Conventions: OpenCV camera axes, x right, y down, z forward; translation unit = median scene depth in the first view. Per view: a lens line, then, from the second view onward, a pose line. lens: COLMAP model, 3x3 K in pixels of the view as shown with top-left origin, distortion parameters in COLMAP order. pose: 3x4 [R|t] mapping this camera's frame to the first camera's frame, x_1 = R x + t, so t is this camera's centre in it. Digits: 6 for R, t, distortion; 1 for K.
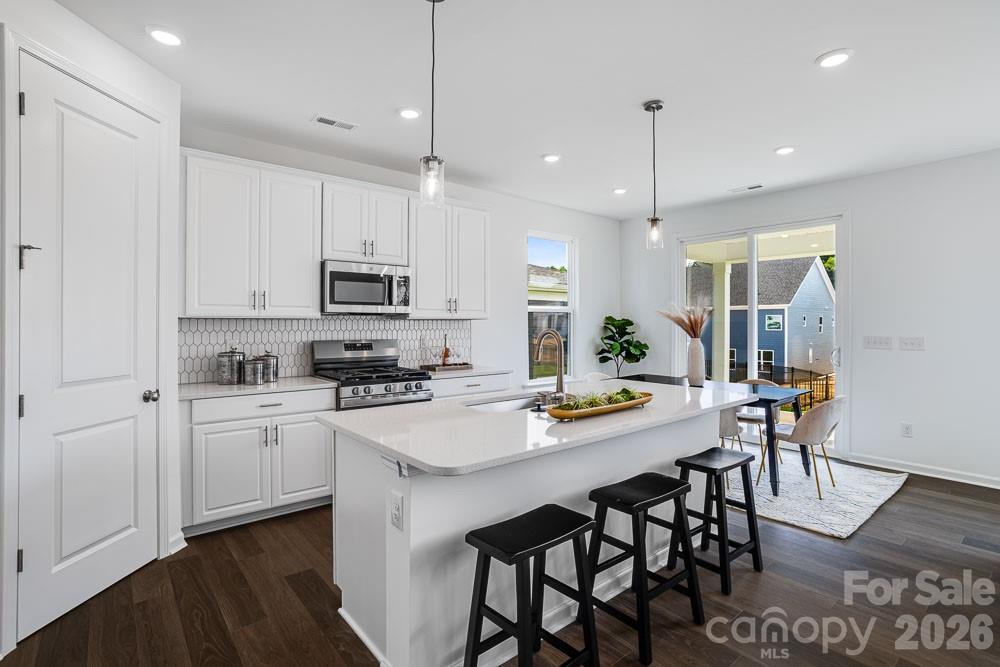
lens RADIAL K [[478.3, 0, 492.3], [0, 478.3, 331.6], [0, 0, 1]] dist [-0.056857, 0.031049]
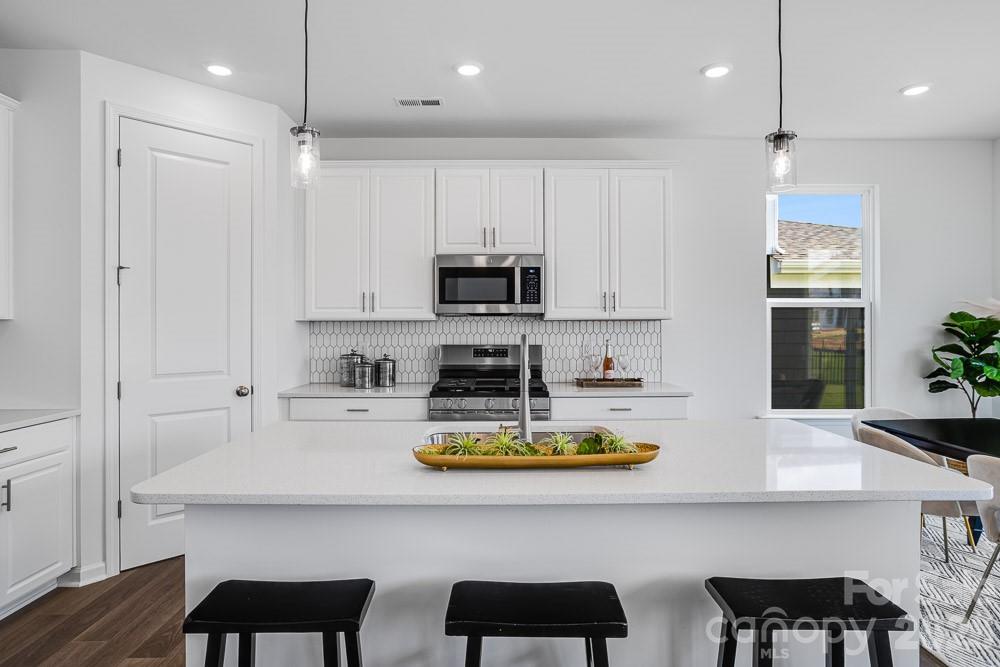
lens RADIAL K [[563.8, 0, 498.4], [0, 563.8, 331.7], [0, 0, 1]] dist [-0.026053, 0.000445]
pose [[0.778296, 0.004206, -0.627883, 0.410187], [-0.007647, 0.999967, -0.002781, -0.003724], [0.627850, 0.006966, 0.778303, 0.239461]]
